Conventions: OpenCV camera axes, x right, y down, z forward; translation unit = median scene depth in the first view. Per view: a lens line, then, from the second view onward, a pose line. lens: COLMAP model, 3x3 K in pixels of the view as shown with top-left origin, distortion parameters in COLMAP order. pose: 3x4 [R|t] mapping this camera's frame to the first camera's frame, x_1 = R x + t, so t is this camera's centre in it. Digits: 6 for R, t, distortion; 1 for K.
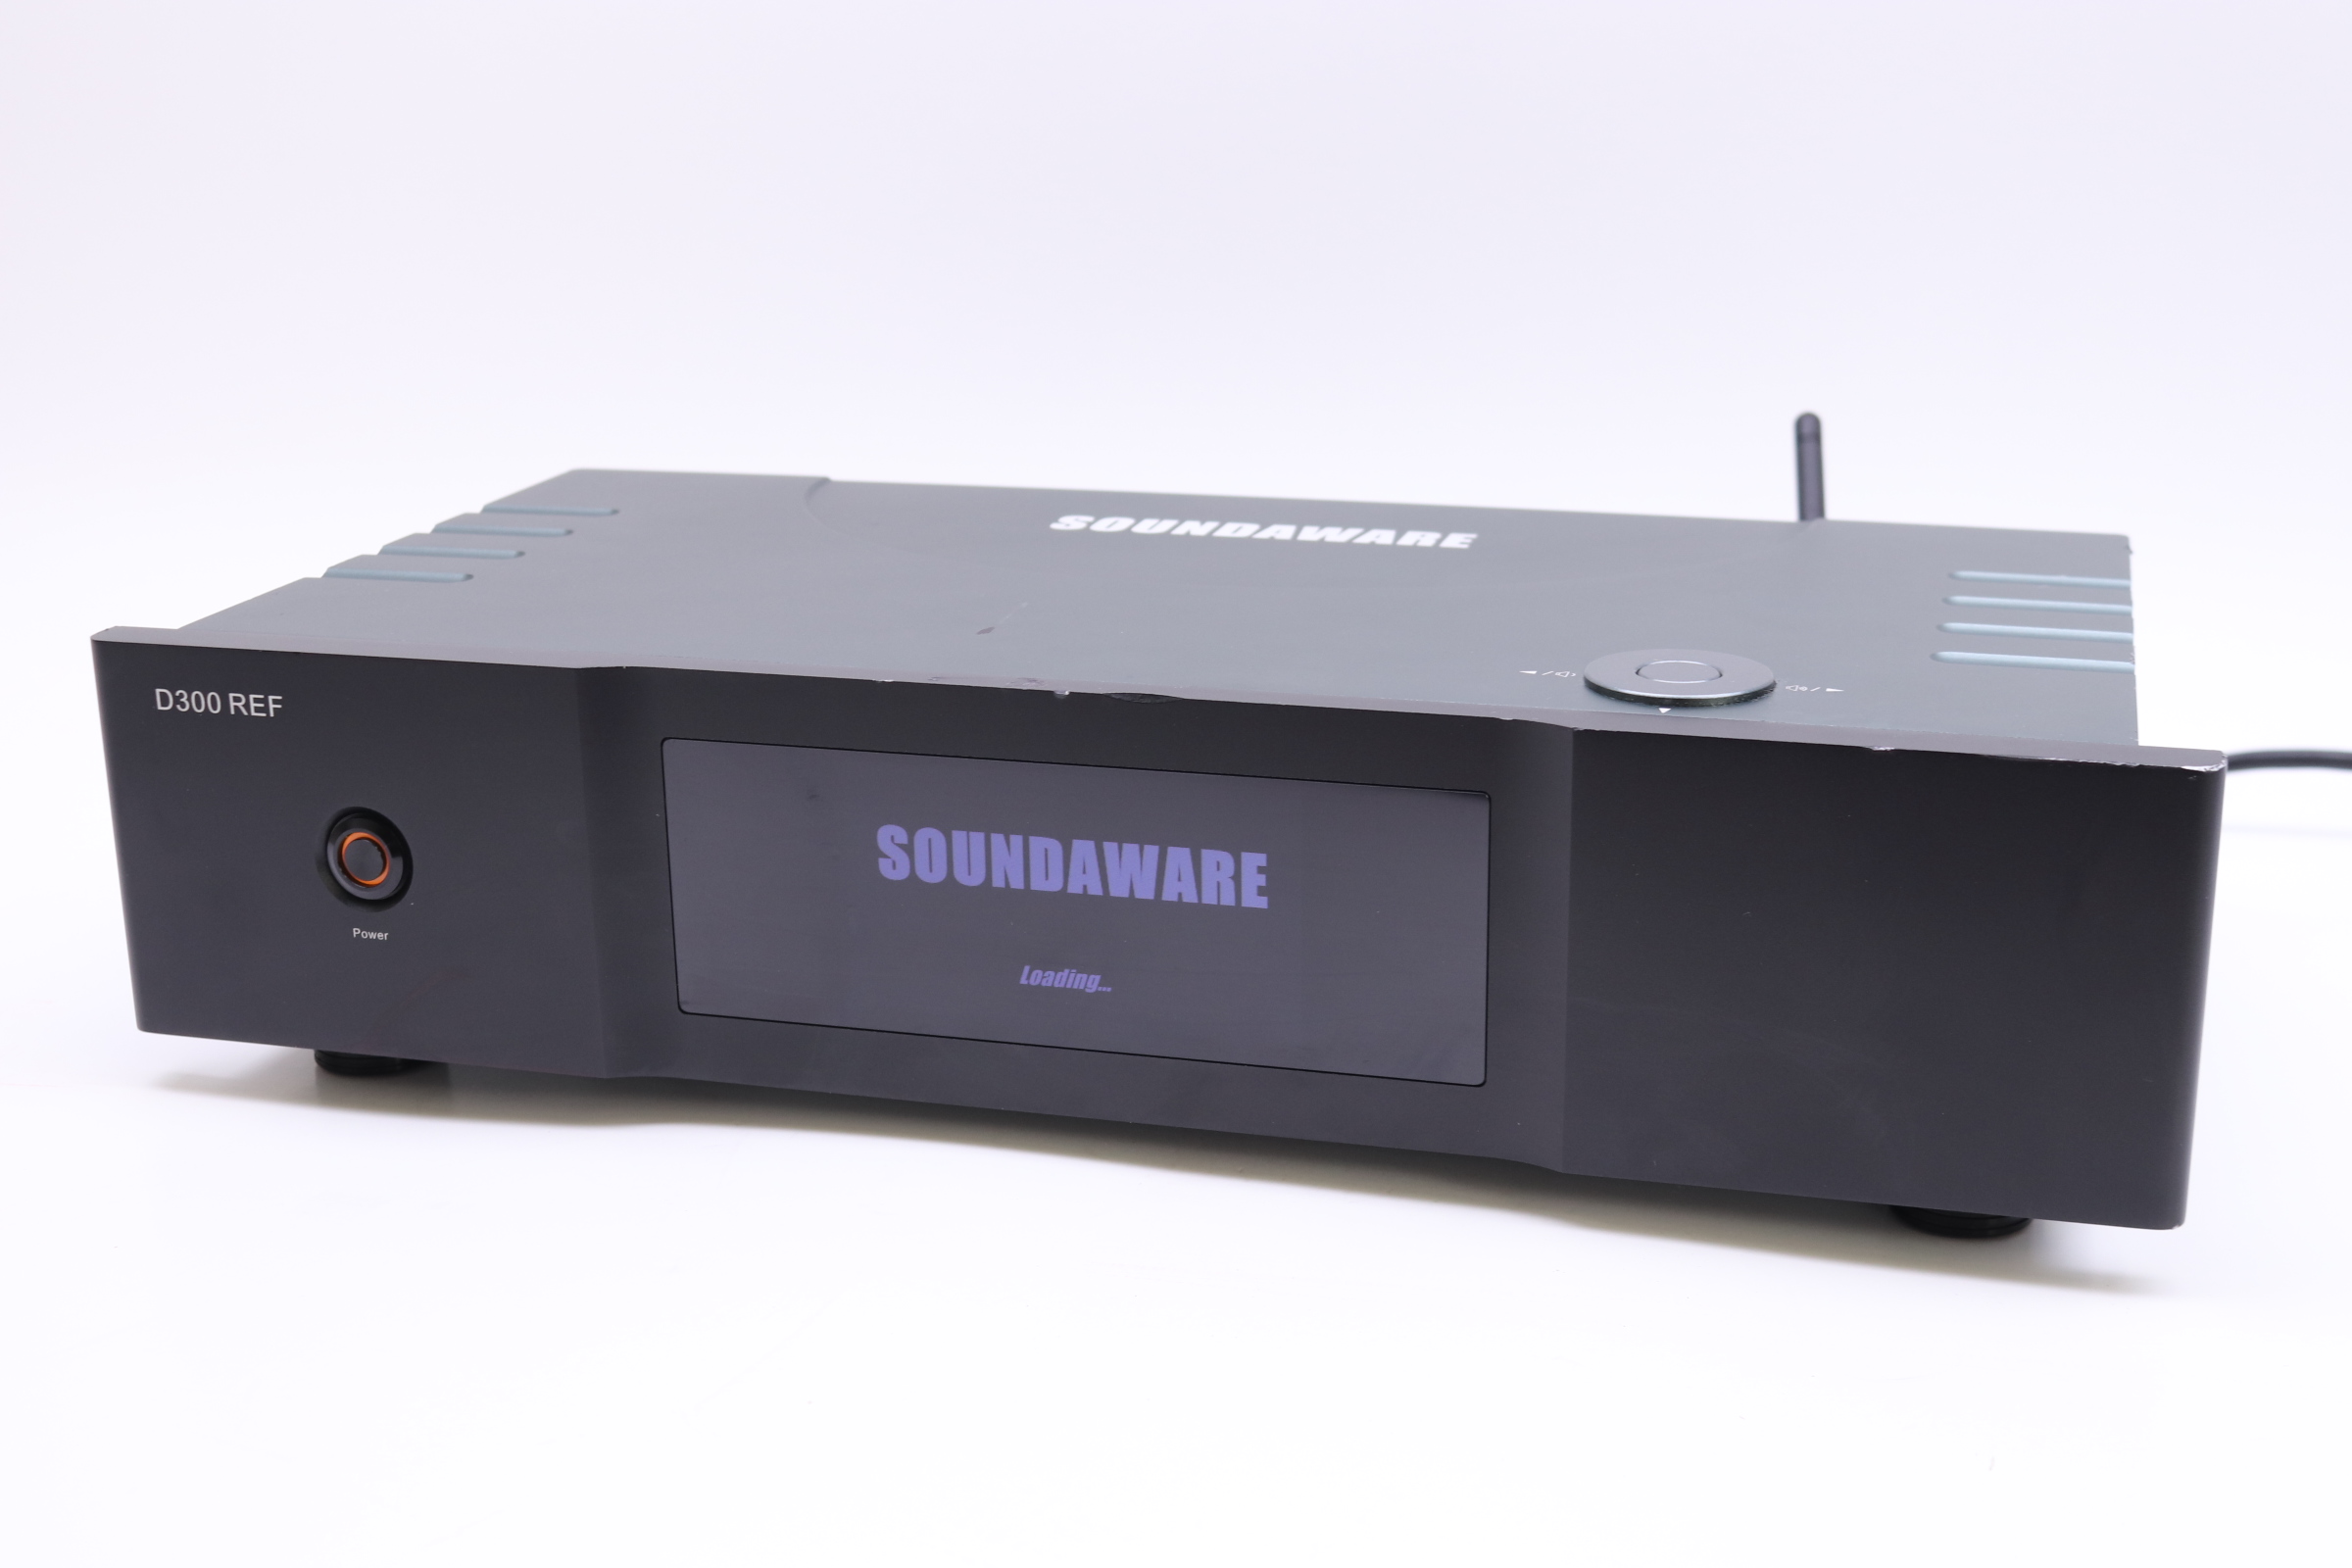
lens RADIAL K [[3182.7, 0, 1178.5], [0, 3182.7, 786.6], [0, 0, 1]] dist [-0.176279, 0.000000]
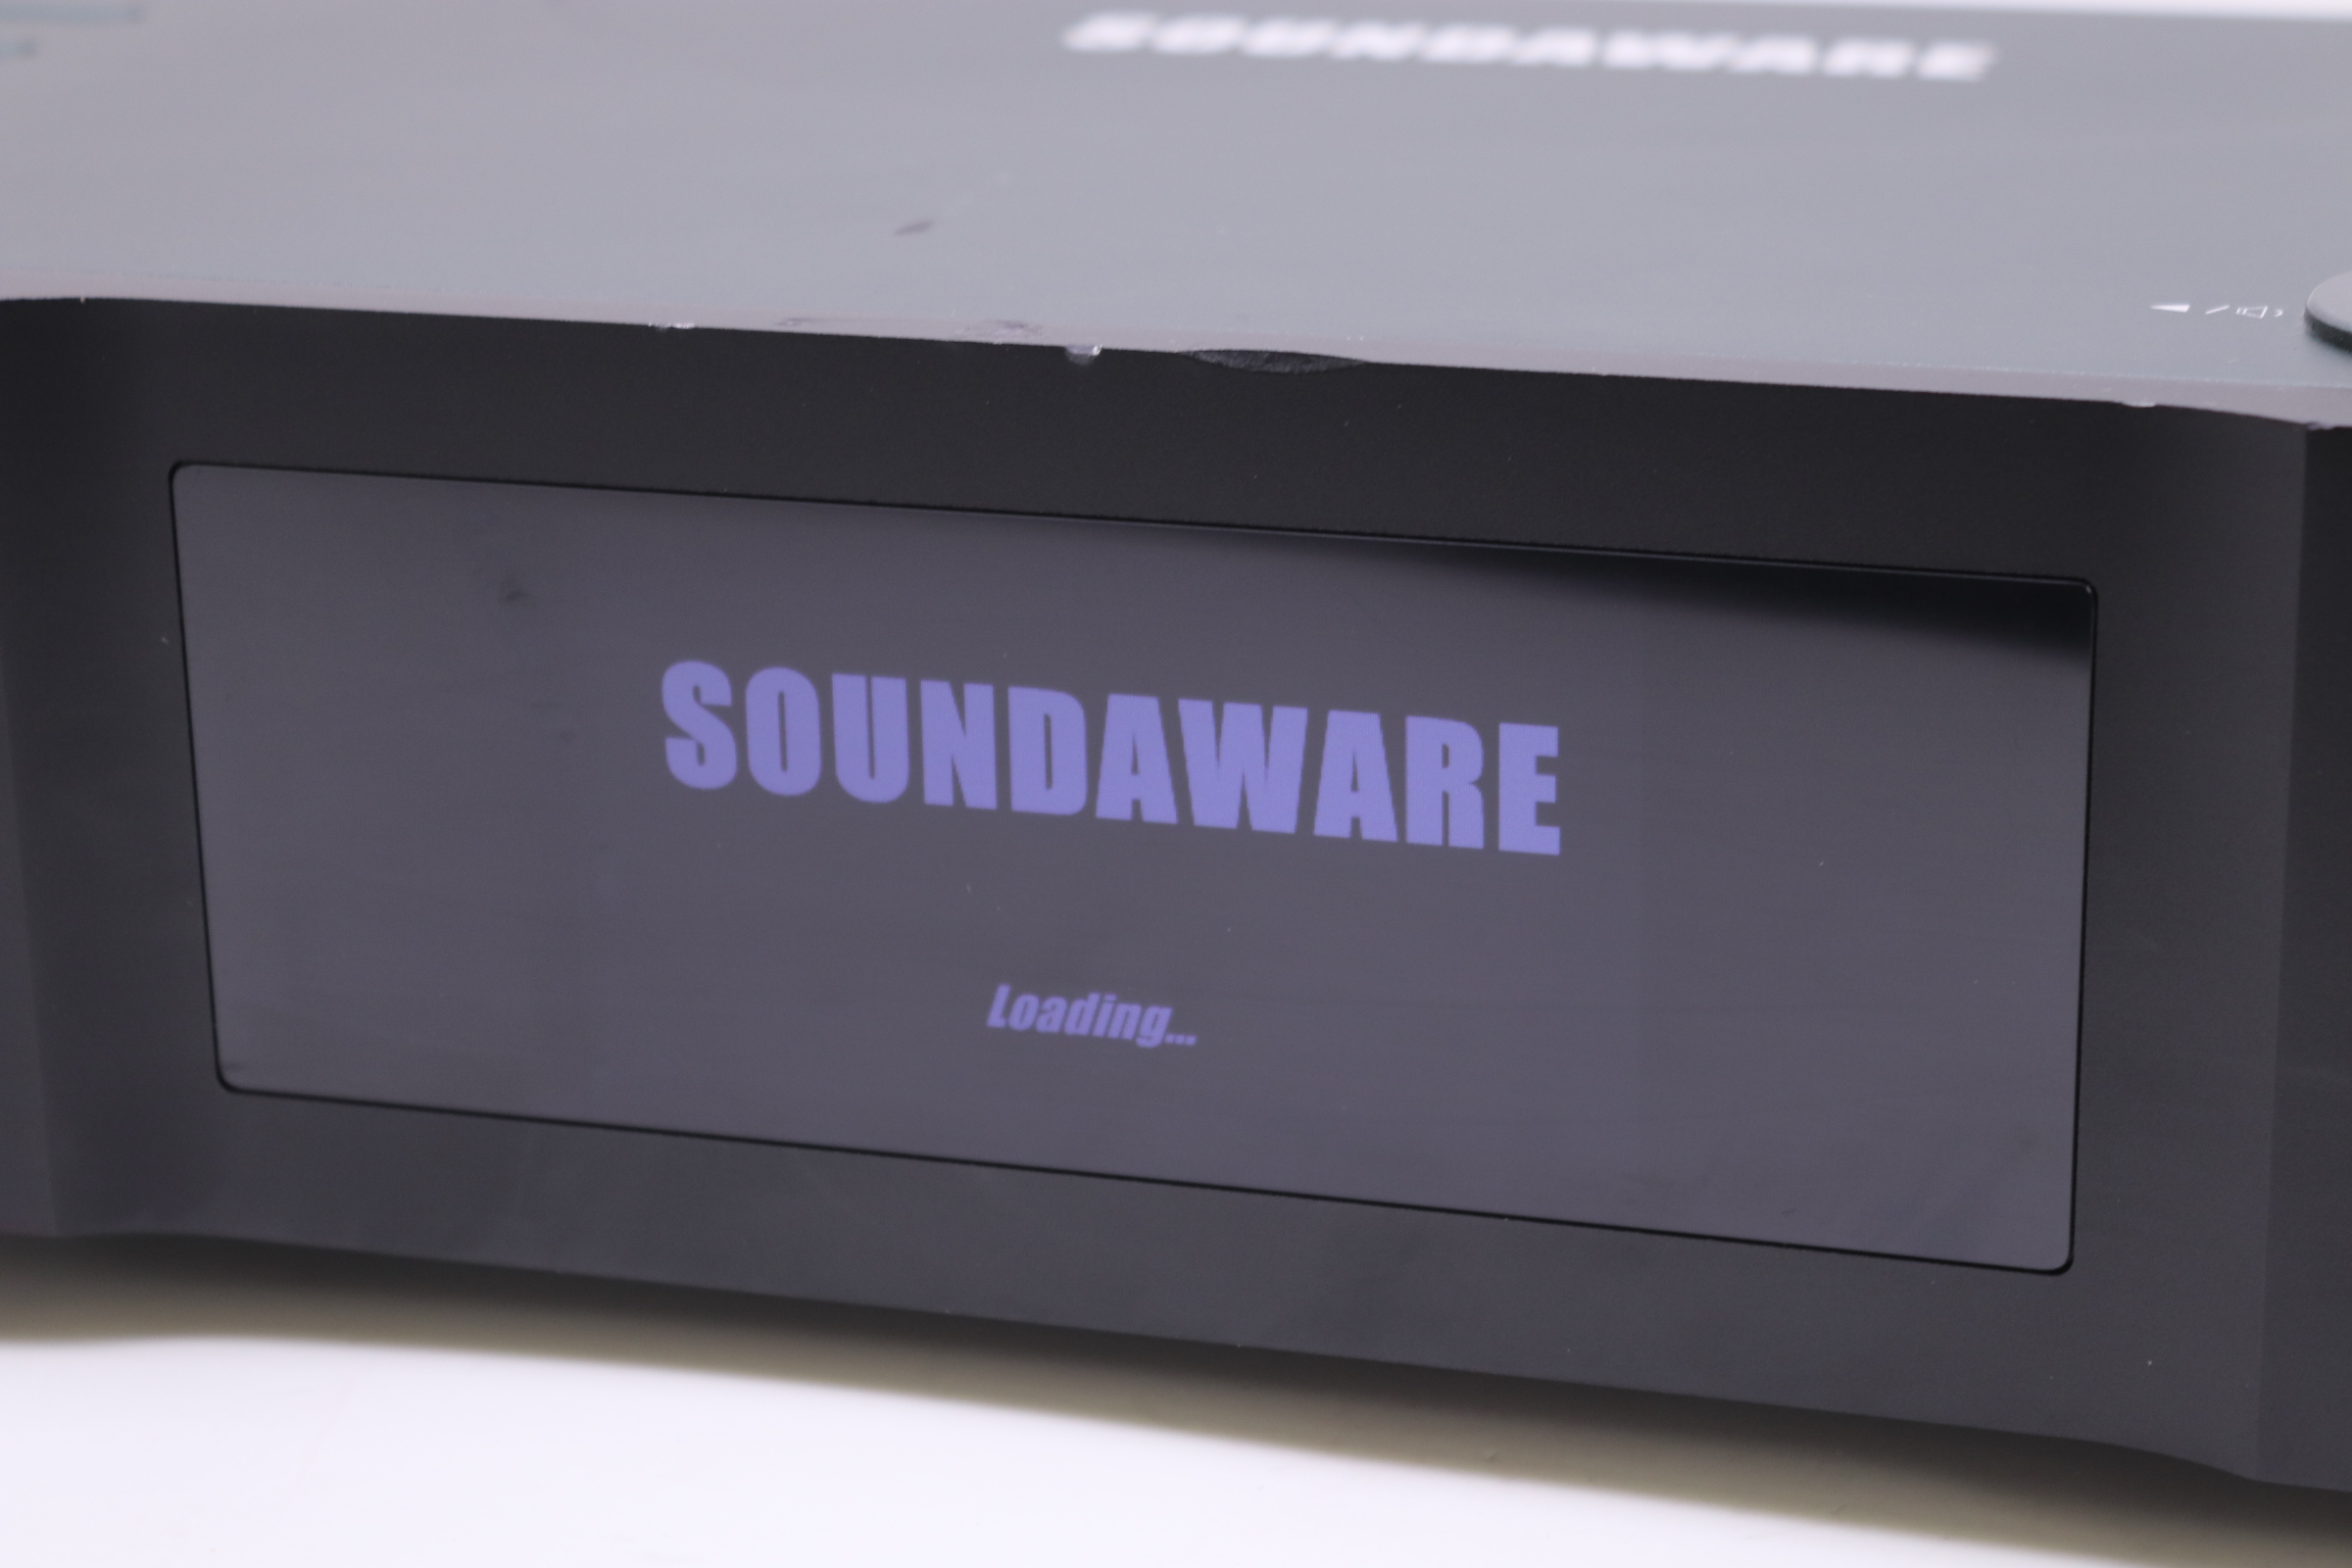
lens RADIAL K [[5351.7, 0, 1177.4], [0, 5351.7, 784.1], [0, 0, 1]] dist [0.047580, 0.000000]
pose [[0.999702, 0.003767, -0.024135, -0.006192], [-0.003300, 0.999807, 0.019364, 0.014582], [0.024203, -0.019278, 0.999521, 0.268868]]
